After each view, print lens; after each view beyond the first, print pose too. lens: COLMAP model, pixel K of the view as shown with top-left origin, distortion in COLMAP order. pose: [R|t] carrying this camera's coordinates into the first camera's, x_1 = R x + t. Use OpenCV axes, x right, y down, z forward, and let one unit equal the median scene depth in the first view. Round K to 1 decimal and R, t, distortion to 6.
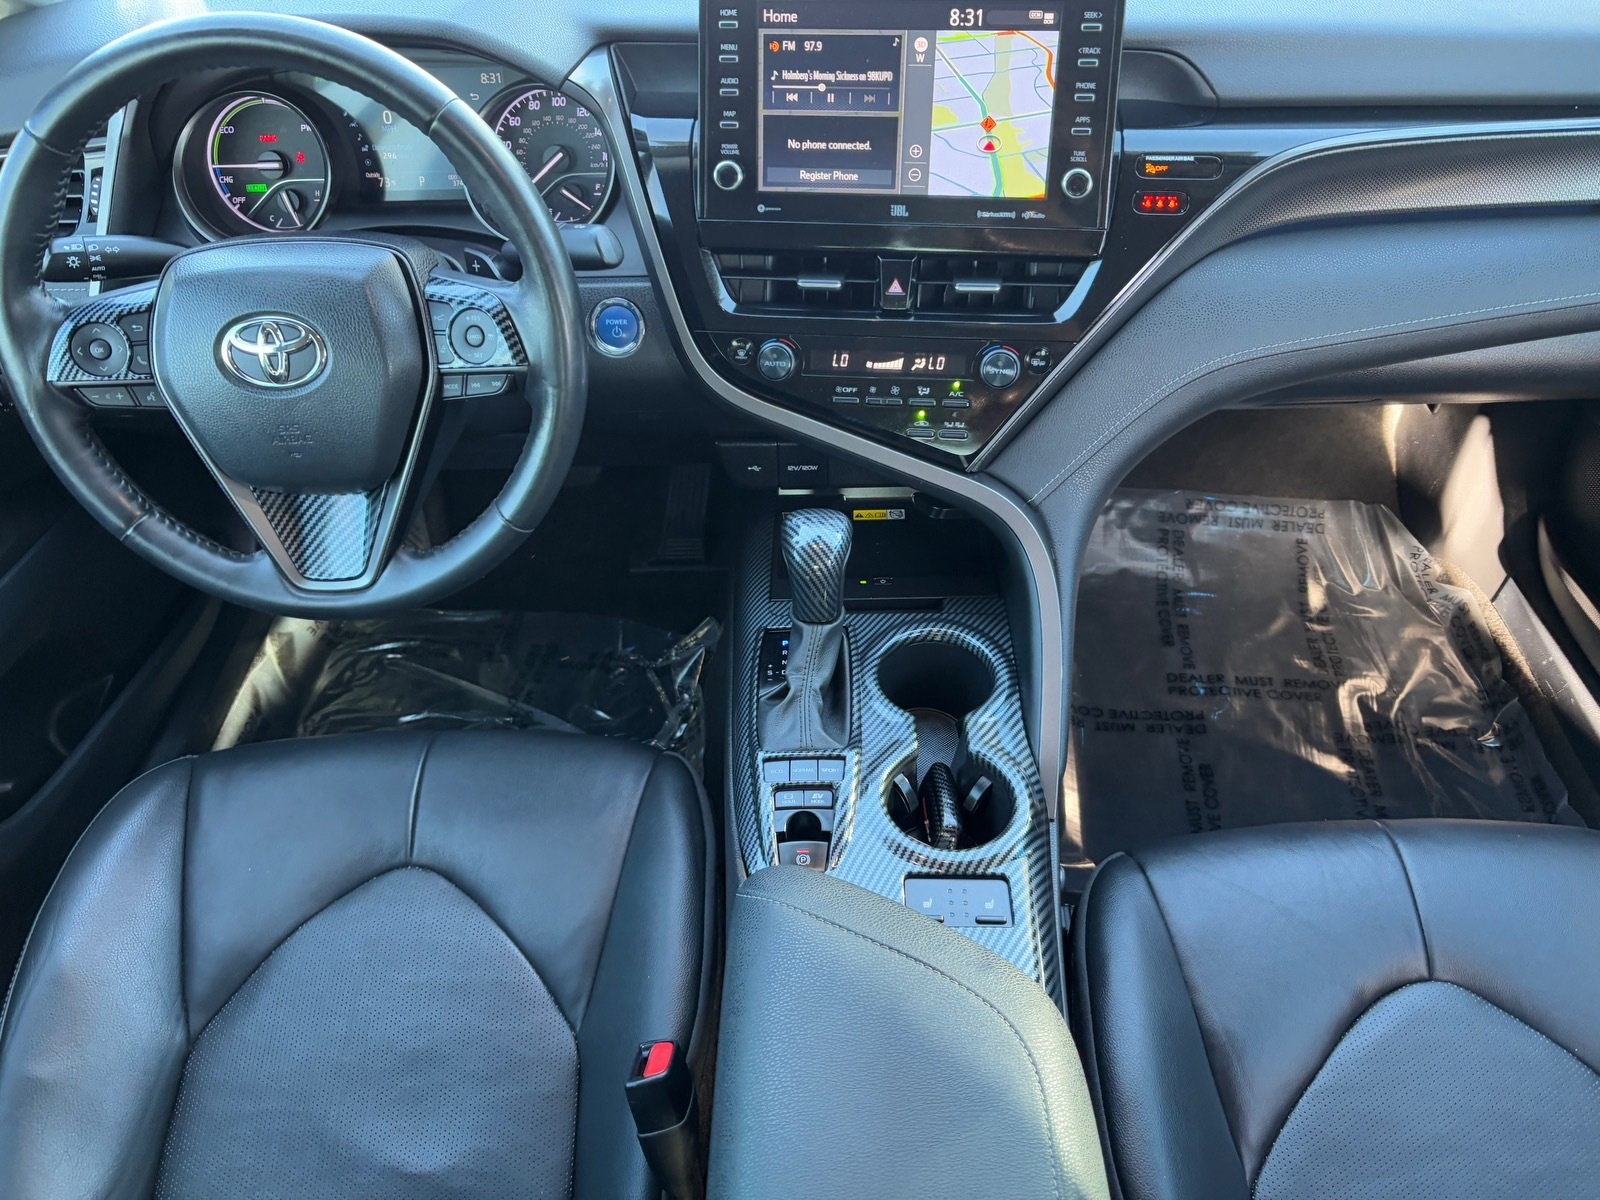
lens RADIAL K [[1222.6, 0, 800.6], [0, 1222.6, 611.1], [0, 0, 1]] dist [0.041888, -0.056917]
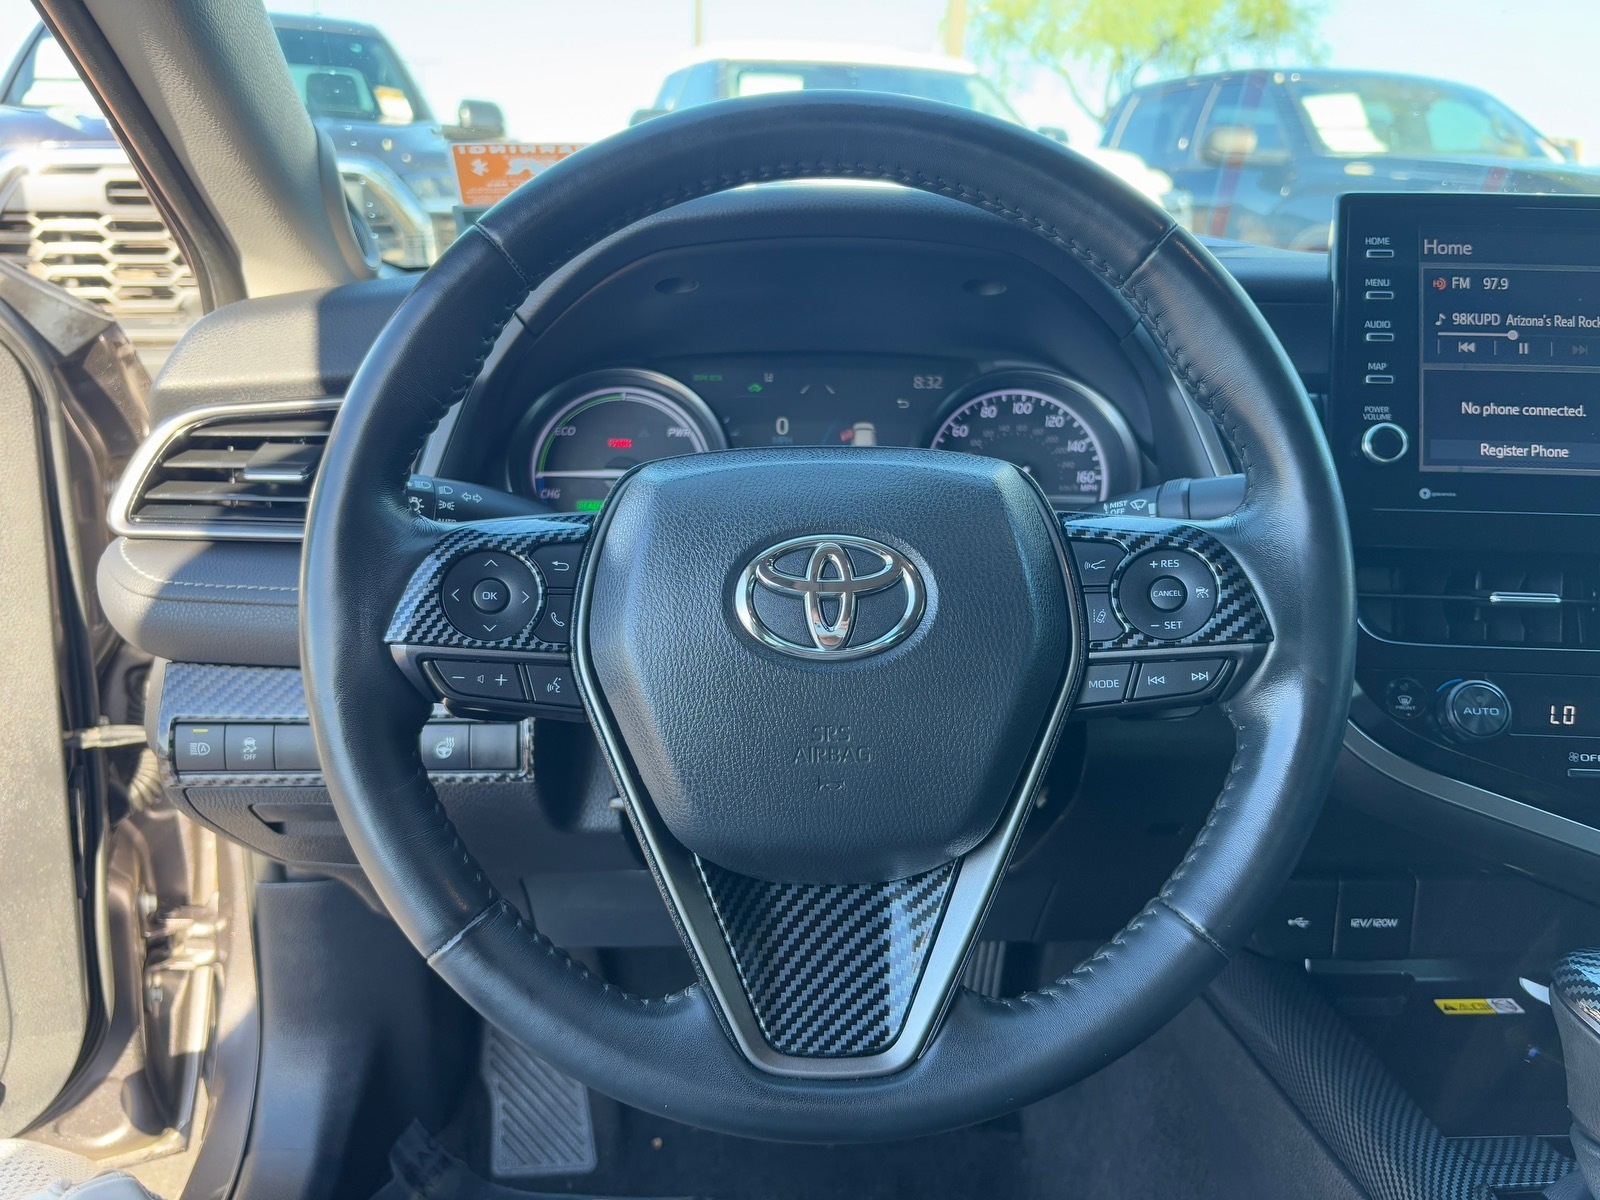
lens RADIAL K [[1222.6, 0, 792.2], [0, 1222.6, 599.3], [0, 0, 1]] dist [0.041888, -0.056917]
pose [[0.998152, 0.032873, 0.051100, -0.416853], [-0.005068, 0.883117, -0.469126, 0.044535], [-0.060549, 0.468000, 0.881652, 0.454779]]
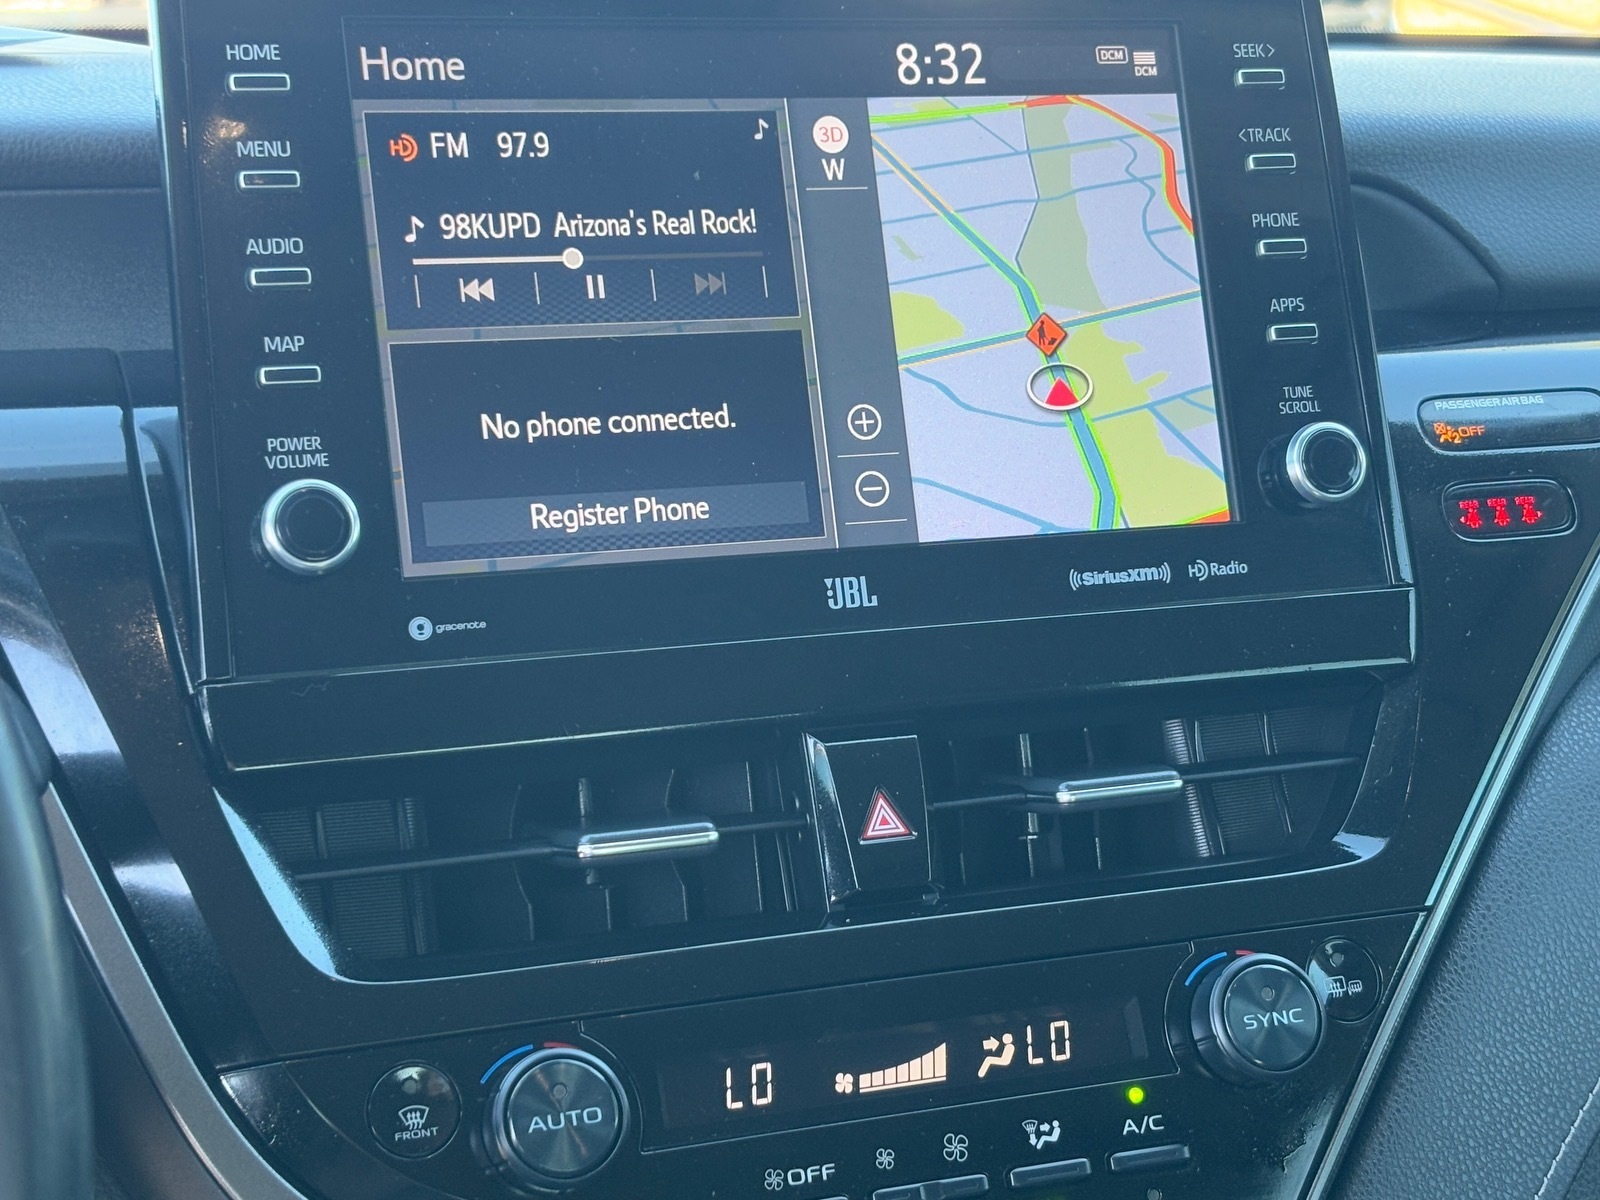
lens RADIAL K [[2768.6, 0, 795.8], [0, 2768.6, 653.8], [0, 0, 1]] dist [0.128710, 0.000000]
pose [[0.885199, -0.074453, 0.459216, -0.262909], [0.292439, 0.856747, -0.424809, -0.010743], [-0.361804, 0.510334, 0.780165, 0.451021]]
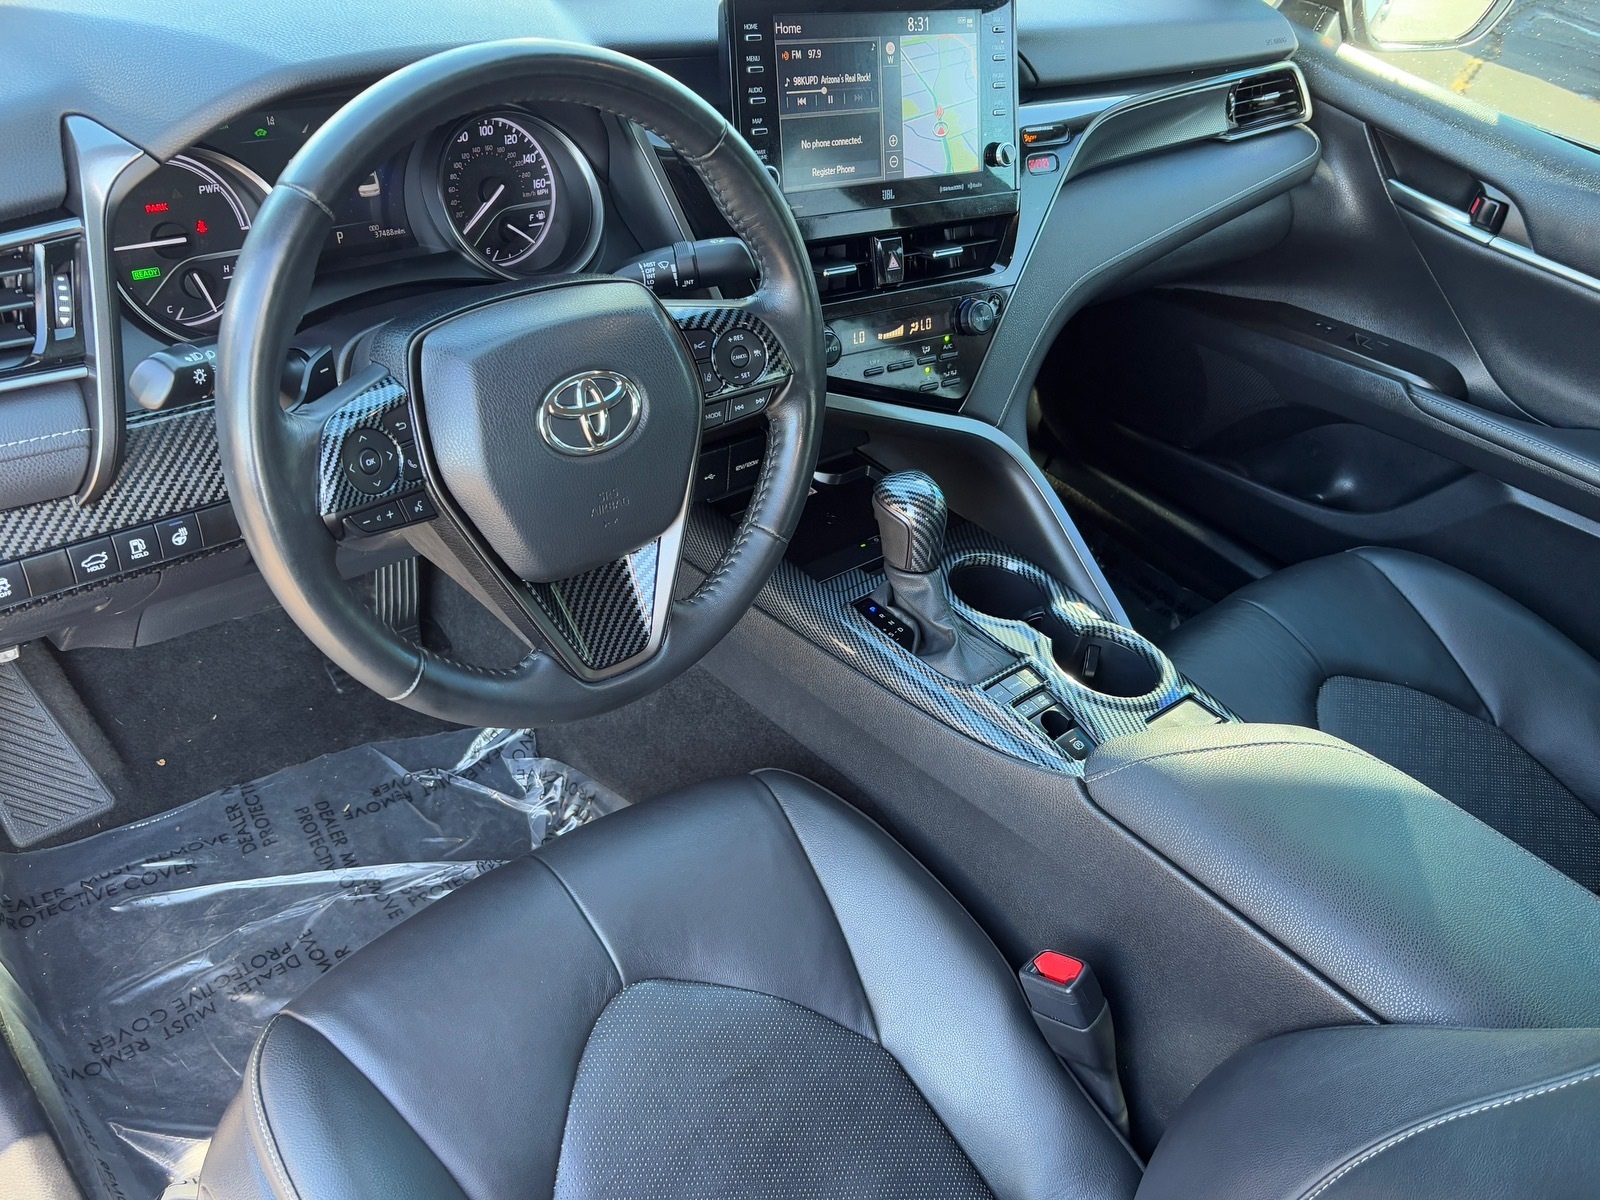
lens RADIAL K [[1369.1, 0, 809.0], [0, 1369.1, 616.5], [0, 0, 1]] dist [0.032236, -0.031208]
pose [[0.715500, -0.302175, 0.629881, -0.871730], [0.331752, 0.940435, 0.074313, -0.081214], [-0.614817, 0.155793, 0.773129, 0.137318]]
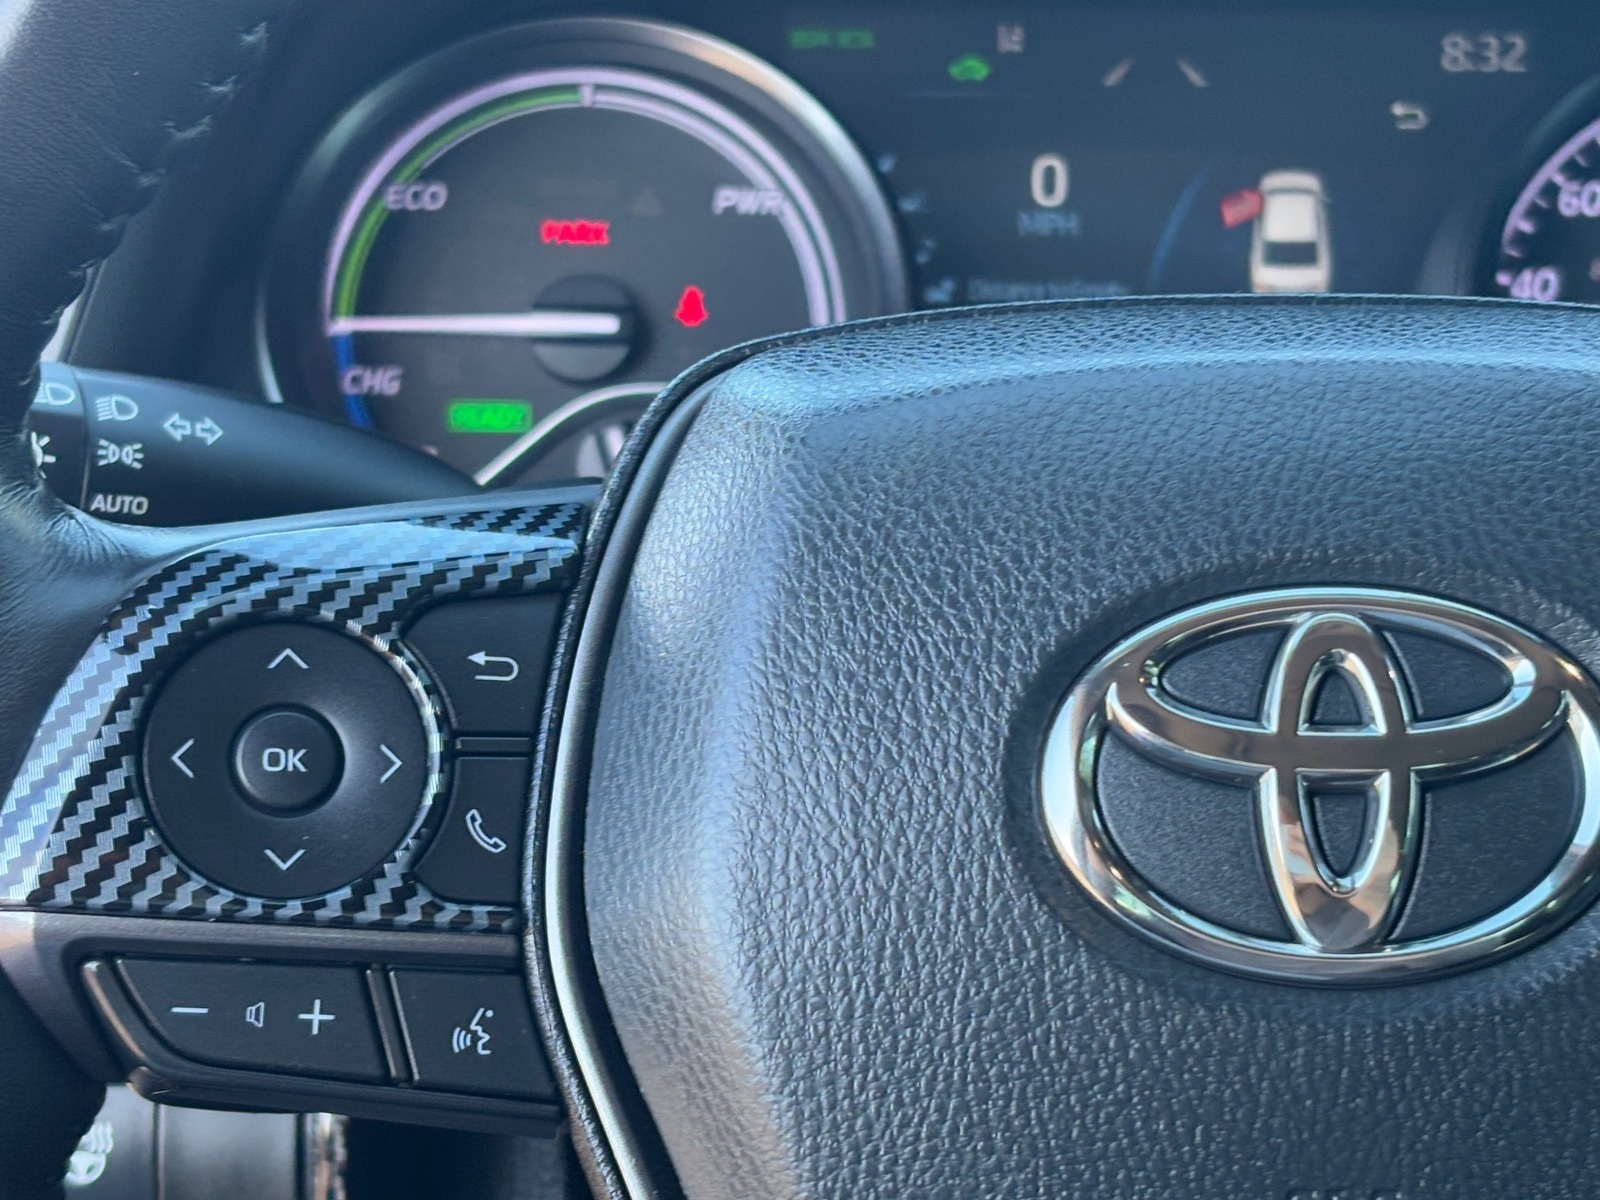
lens RADIAL K [[3373.7, 0, 777.6], [0, 3373.7, 594.3], [0, 0, 1]] dist [0.114920, 0.000000]
pose [[0.999018, 0.041467, 0.015578, -0.456615], [-0.029526, 0.885520, -0.463663, -0.001999], [-0.033021, 0.462748, 0.885875, 0.487623]]
